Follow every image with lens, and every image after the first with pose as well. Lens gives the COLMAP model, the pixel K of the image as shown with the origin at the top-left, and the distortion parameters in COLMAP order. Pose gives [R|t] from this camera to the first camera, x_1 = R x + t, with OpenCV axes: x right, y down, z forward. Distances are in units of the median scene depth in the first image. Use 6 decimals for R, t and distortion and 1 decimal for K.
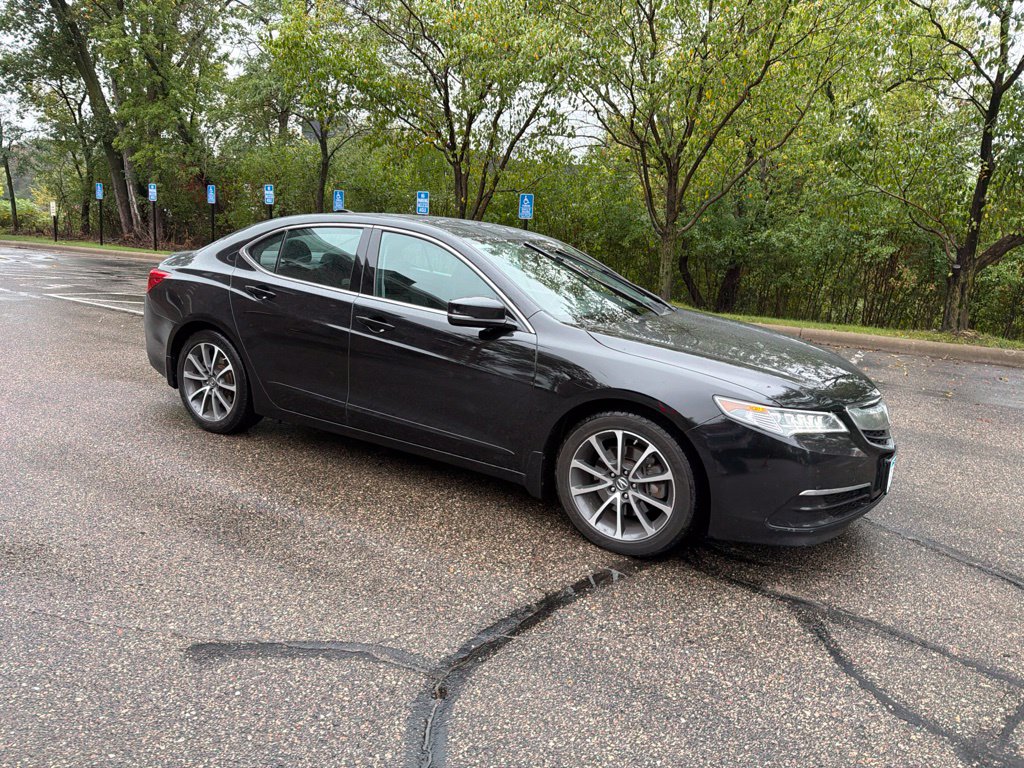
lens RADIAL K [[721.0, 0, 513.1], [0, 721.0, 379.3], [0, 0, 1]] dist [0.022418, -0.026947]
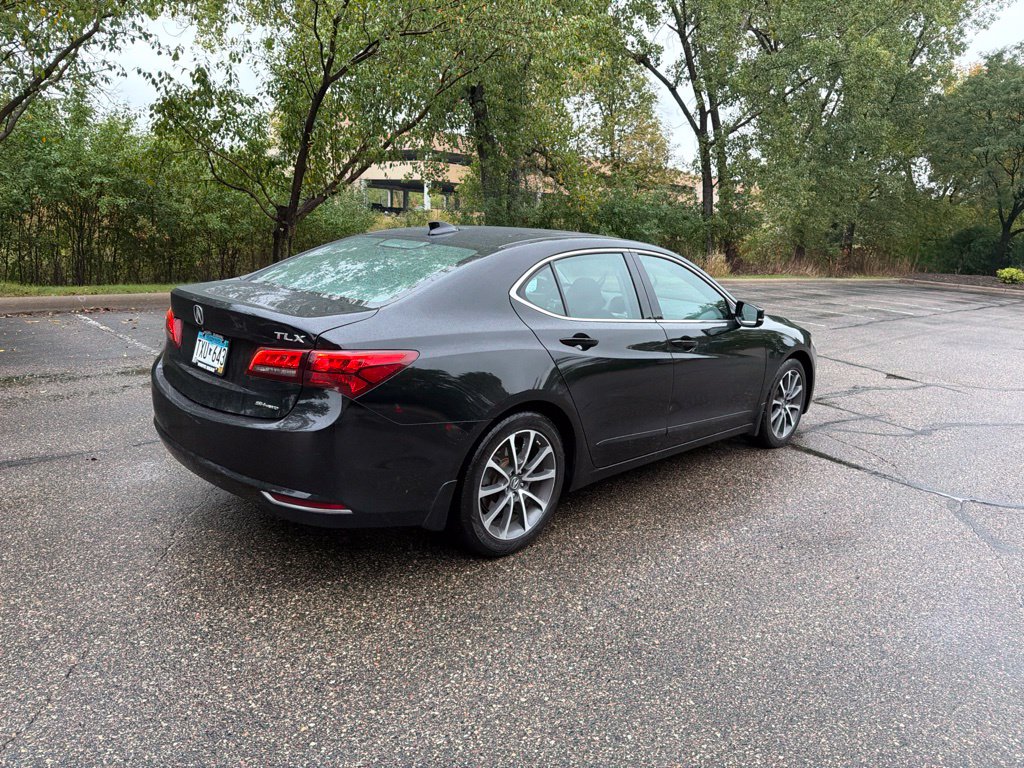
lens RADIAL K [[721.0, 0, 514.7], [0, 721.0, 378.7], [0, 0, 1]] dist [0.022418, -0.026947]
pose [[0.224485, -0.248395, 0.942288, -1.209855], [0.149977, 0.964253, 0.218456, -0.285538], [-0.962867, 0.092282, 0.253714, 0.934222]]
